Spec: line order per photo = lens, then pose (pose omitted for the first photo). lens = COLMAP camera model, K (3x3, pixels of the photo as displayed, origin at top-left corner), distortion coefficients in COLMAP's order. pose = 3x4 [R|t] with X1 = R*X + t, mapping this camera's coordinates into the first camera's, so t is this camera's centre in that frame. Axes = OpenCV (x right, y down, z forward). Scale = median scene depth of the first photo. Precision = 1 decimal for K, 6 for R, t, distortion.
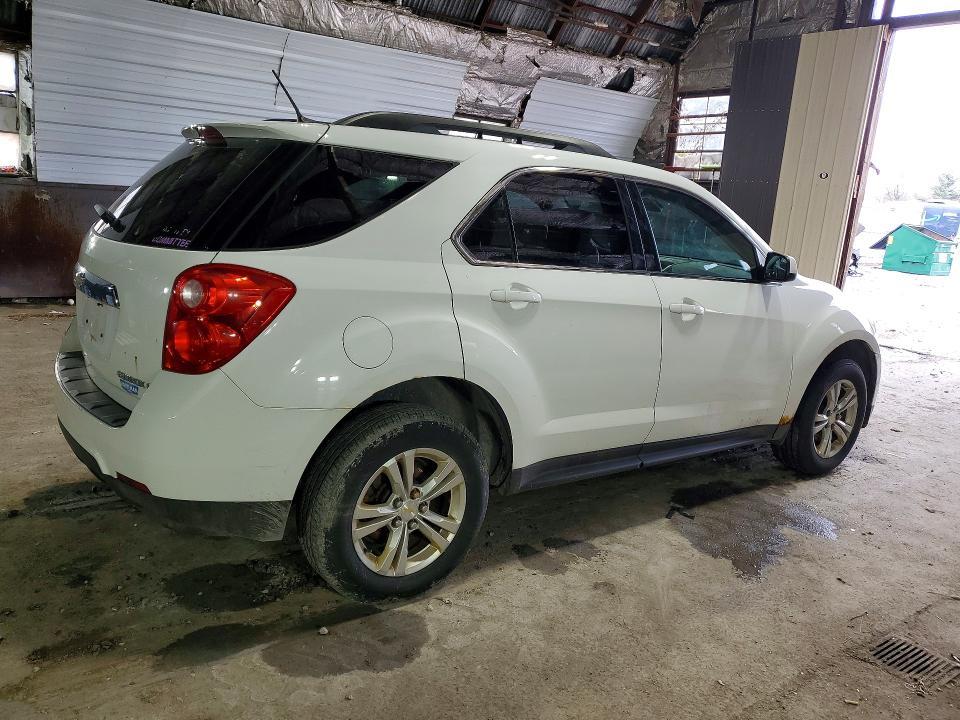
lens RADIAL K [[675.6, 0, 481.2], [0, 675.6, 375.5], [0, 0, 1]] dist [0.003537, 0.005104]
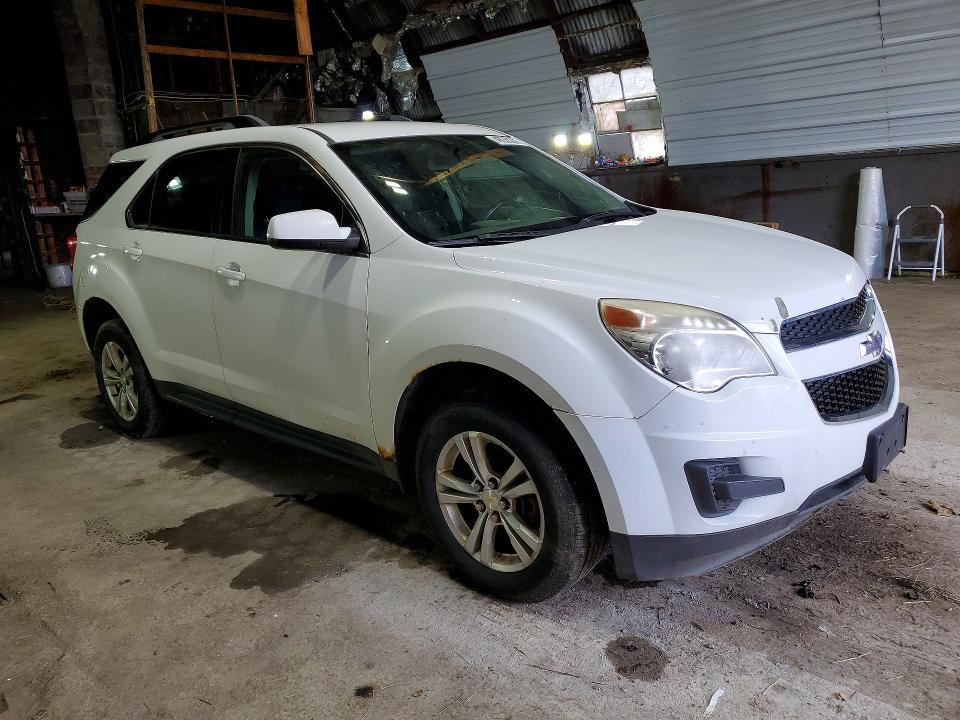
lens RADIAL K [[675.6, 0, 481.2], [0, 675.6, 375.5], [0, 0, 1]] dist [0.003537, 0.005104]
pose [[0.273954, 0.191895, -0.942404, 1.338087], [-0.156864, 0.975686, 0.153072, -0.161162], [0.948864, 0.105894, 0.297395, 1.063433]]
